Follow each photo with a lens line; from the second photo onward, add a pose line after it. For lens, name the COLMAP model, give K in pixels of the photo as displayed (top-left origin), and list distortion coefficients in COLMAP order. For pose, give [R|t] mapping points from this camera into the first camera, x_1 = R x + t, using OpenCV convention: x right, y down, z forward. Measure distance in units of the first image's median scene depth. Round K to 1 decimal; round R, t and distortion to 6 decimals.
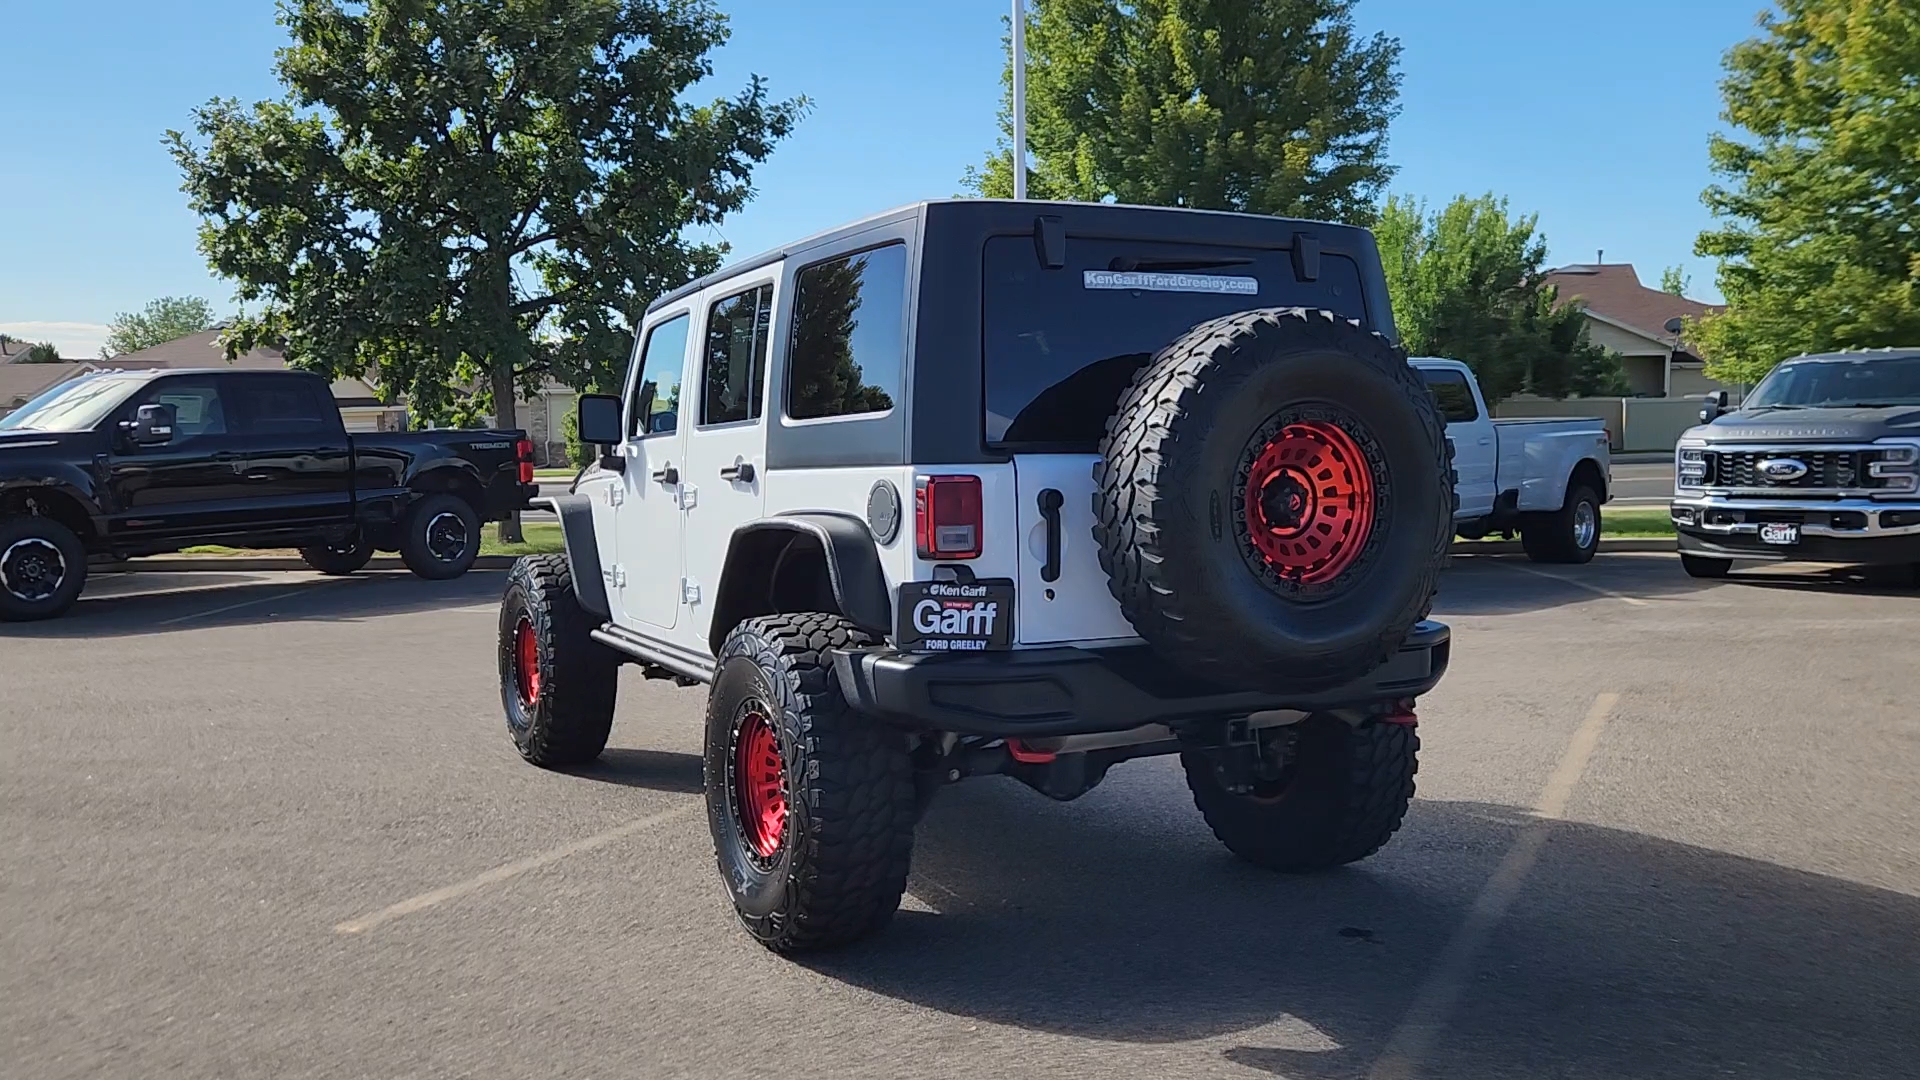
lens RADIAL K [[1619.4, 0, 949.2], [0, 1619.4, 545.1], [0, 0, 1]] dist [0.042037, -0.038496]
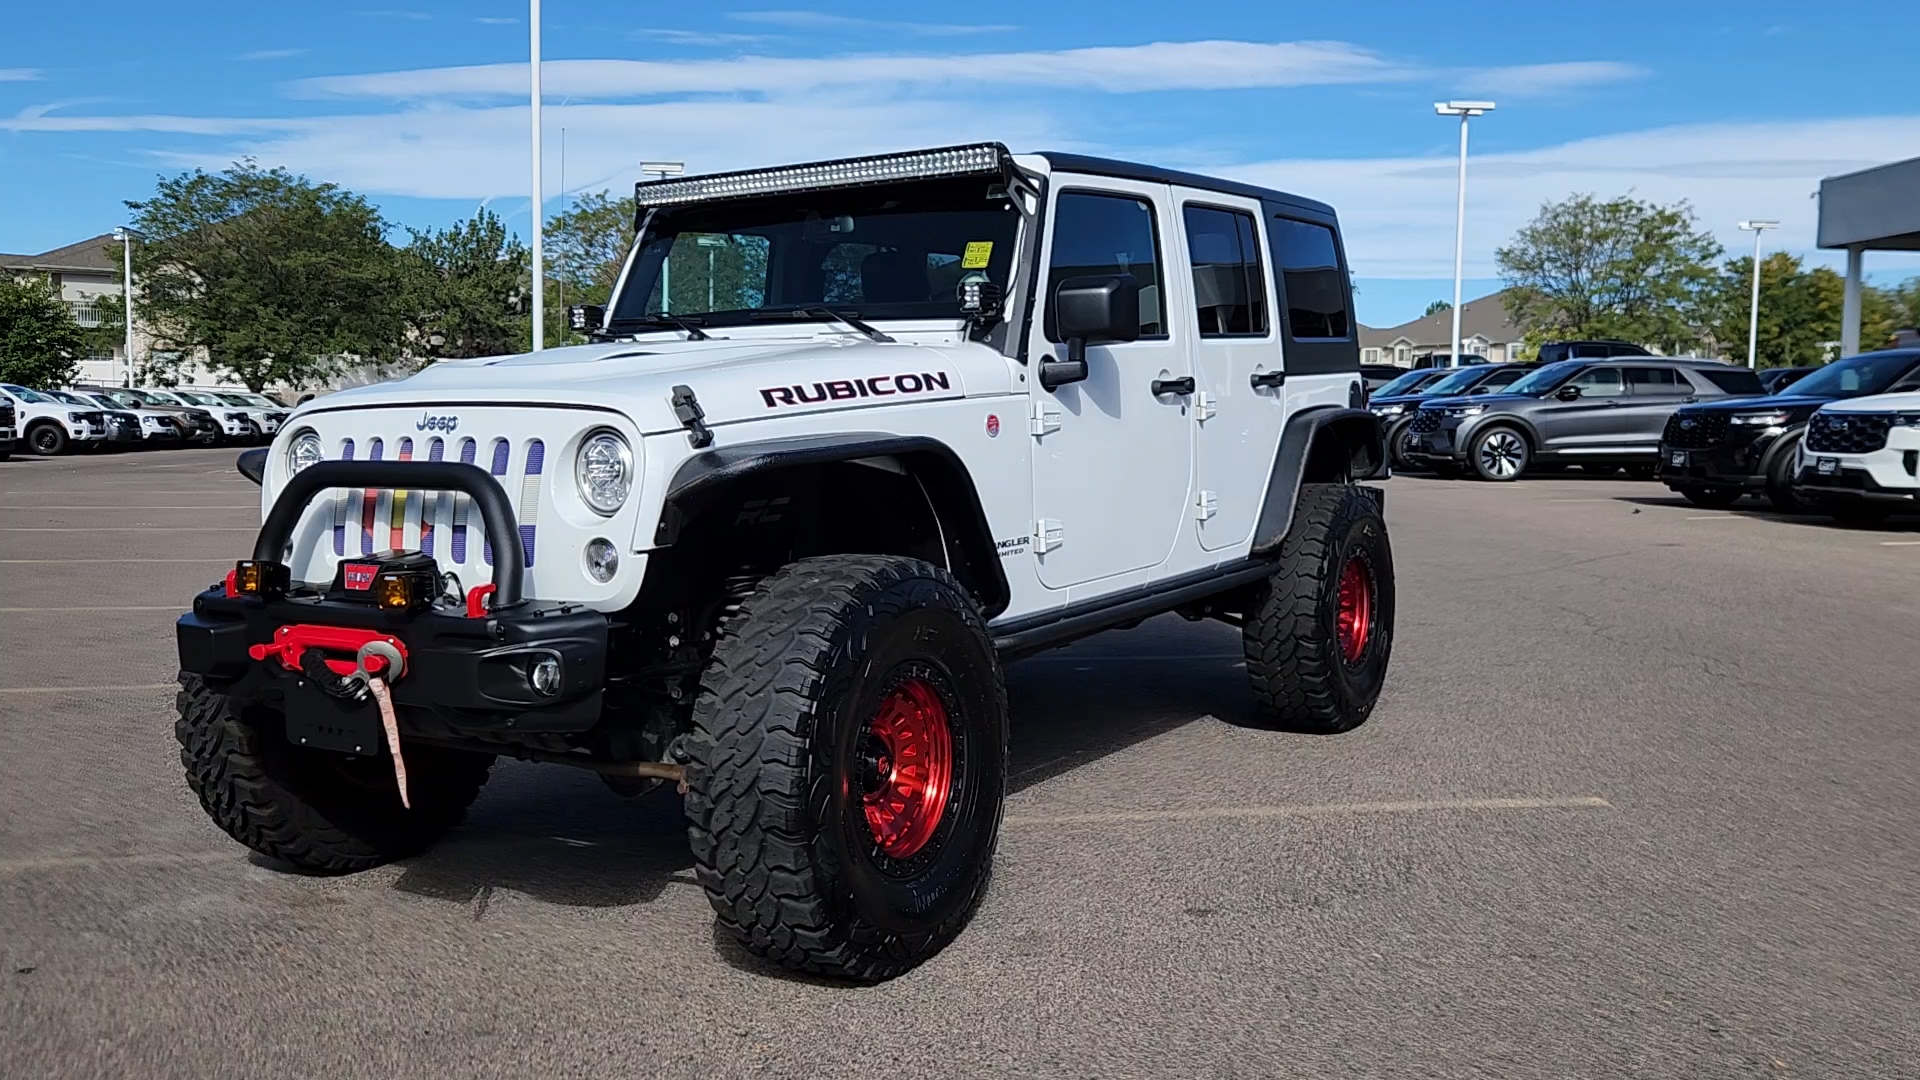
lens RADIAL K [[1619.4, 0, 951.1], [0, 1619.4, 571.8], [0, 0, 1]] dist [0.042037, -0.038496]
pose [[-0.513032, -0.076869, 0.854920, -0.350495], [0.071804, 0.988648, 0.131982, -0.027205], [-0.855361, 0.129098, -0.501689, 0.625471]]
